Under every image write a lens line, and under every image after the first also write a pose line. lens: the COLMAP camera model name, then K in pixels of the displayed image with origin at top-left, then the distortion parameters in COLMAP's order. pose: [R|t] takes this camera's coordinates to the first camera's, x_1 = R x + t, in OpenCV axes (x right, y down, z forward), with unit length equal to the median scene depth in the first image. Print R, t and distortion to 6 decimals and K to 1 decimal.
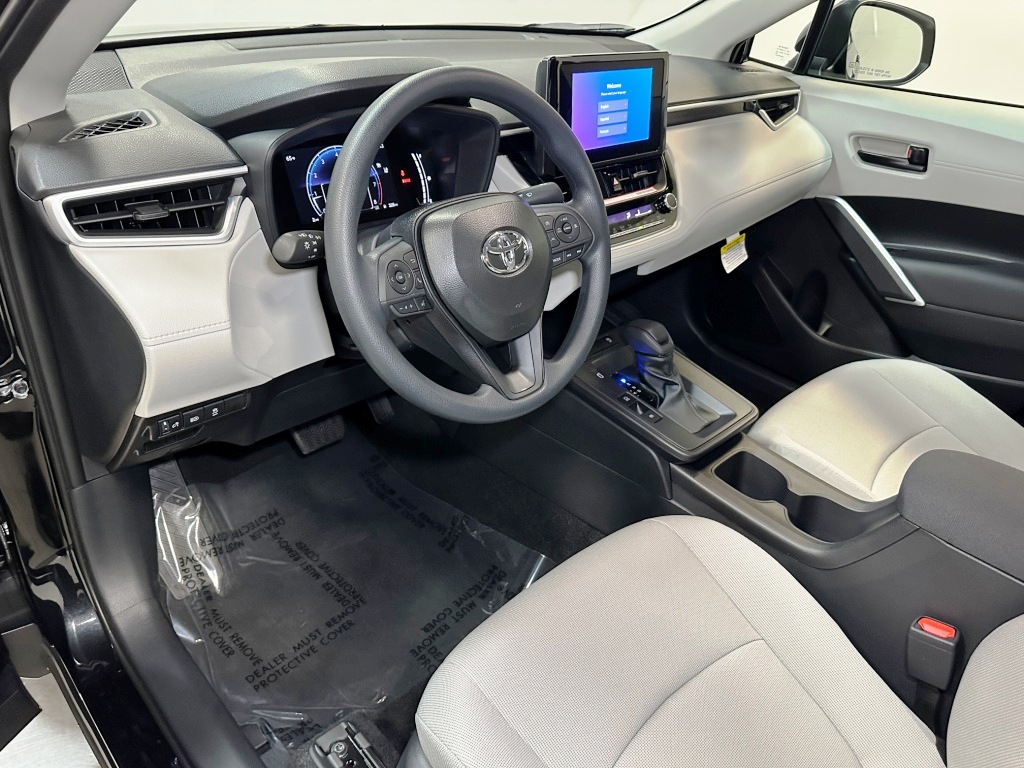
lens RADIAL K [[728.7, 0, 504.6], [0, 728.7, 386.2], [0, 0, 1]] dist [0.022728, -0.043650]
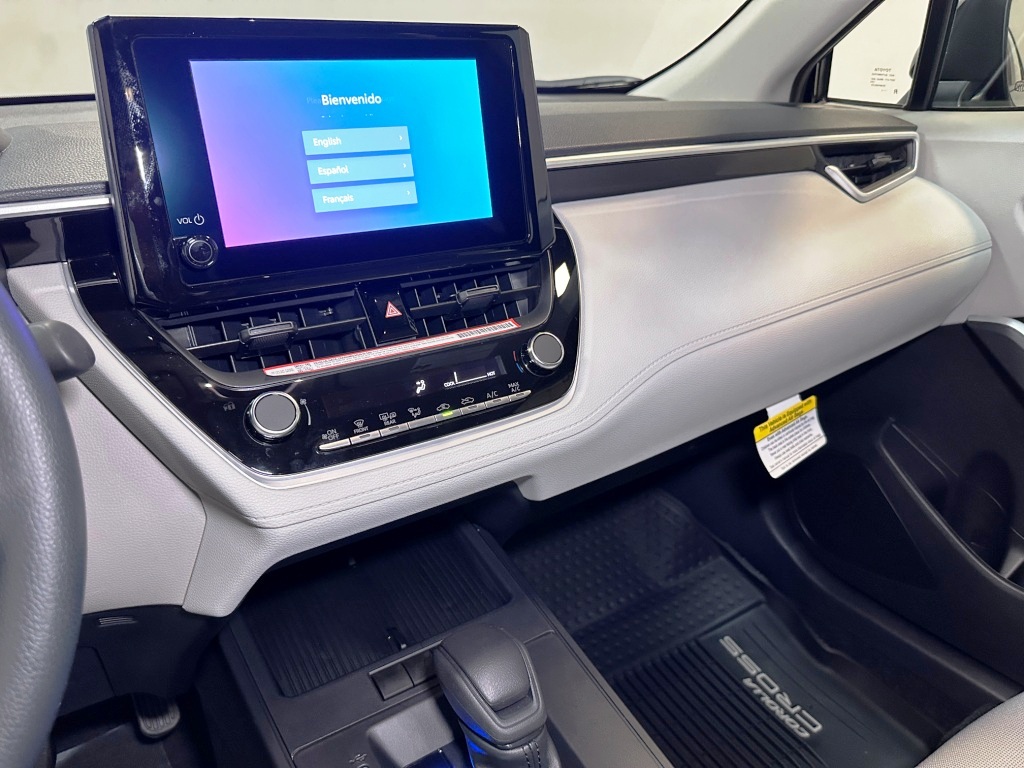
lens RADIAL K [[728.7, 0, 517.8], [0, 728.7, 378.2], [0, 0, 1]] dist [0.022728, -0.043650]
pose [[0.974876, -0.022028, -0.221656, 0.240980], [-0.019021, 0.983231, -0.181372, -0.124941], [0.221934, 0.181031, 0.958109, 0.463559]]
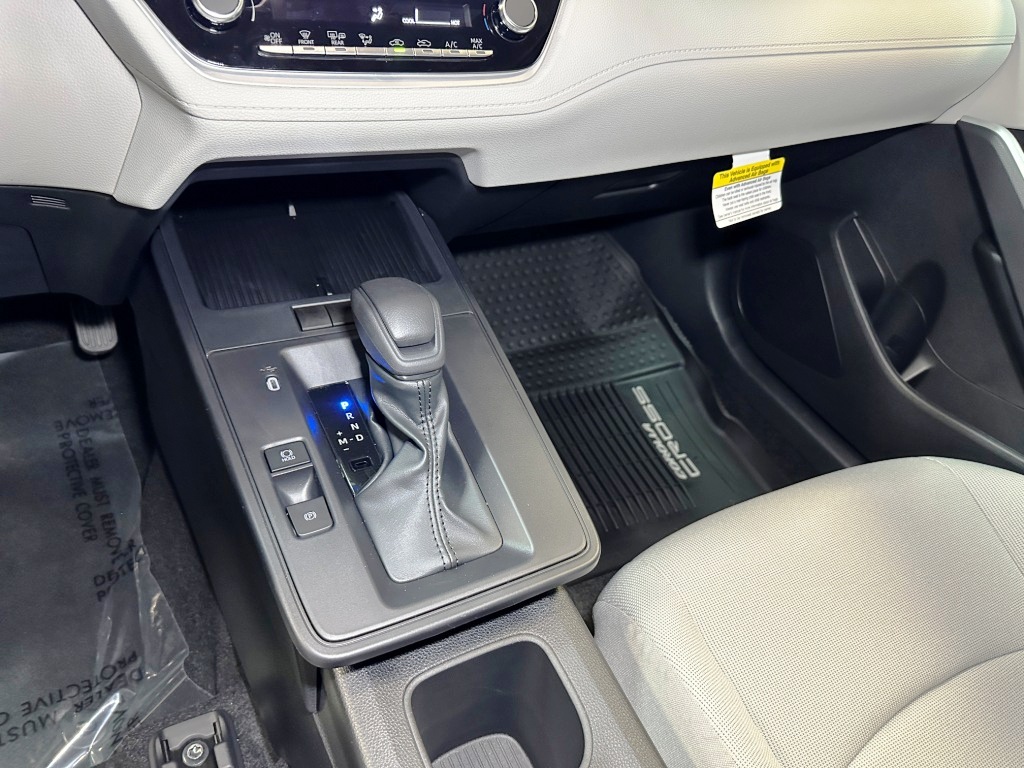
lens RADIAL K [[728.7, 0, 517.4], [0, 728.7, 387.2], [0, 0, 1]] dist [0.022728, -0.043650]
pose [[0.958127, 0.246022, -0.146512, 0.266041], [-0.226595, 0.964257, 0.137341, -0.084446], [0.175064, -0.098391, 0.979628, 0.460716]]
